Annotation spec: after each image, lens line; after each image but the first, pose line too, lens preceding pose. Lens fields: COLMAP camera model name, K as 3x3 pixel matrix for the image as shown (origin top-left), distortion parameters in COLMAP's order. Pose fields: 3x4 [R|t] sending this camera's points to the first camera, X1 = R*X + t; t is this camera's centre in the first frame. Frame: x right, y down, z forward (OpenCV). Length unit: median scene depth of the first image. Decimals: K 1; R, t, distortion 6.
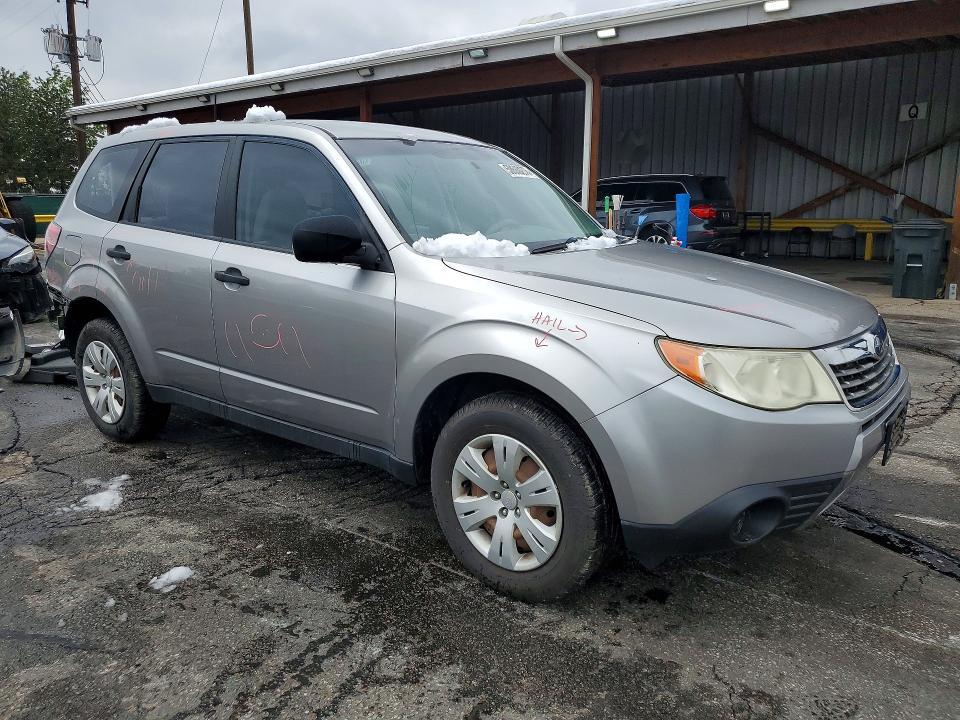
lens RADIAL K [[766.1, 0, 477.9], [0, 766.1, 353.8], [0, 0, 1]] dist [0.003197, 0.017065]
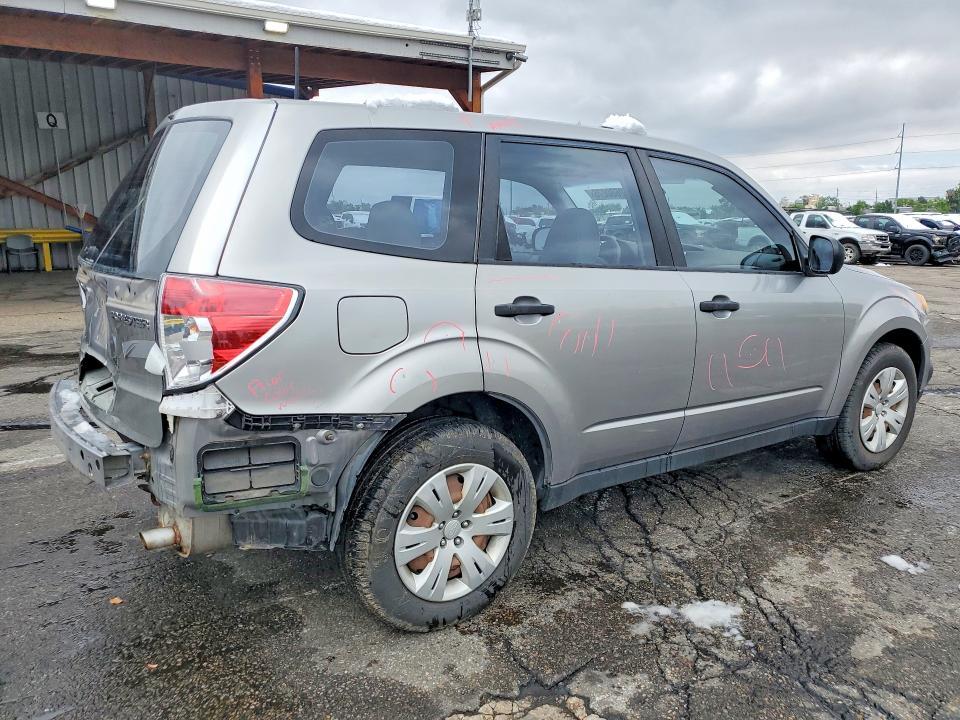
lens RADIAL K [[766.1, 0, 478.9], [0, 766.1, 360.6], [0, 0, 1]] dist [0.003197, 0.017065]
pose [[0.266915, -0.185882, 0.945624, -1.177620], [0.183807, 0.973029, 0.139387, -0.198351], [-0.946029, 0.136608, 0.293882, 0.916985]]
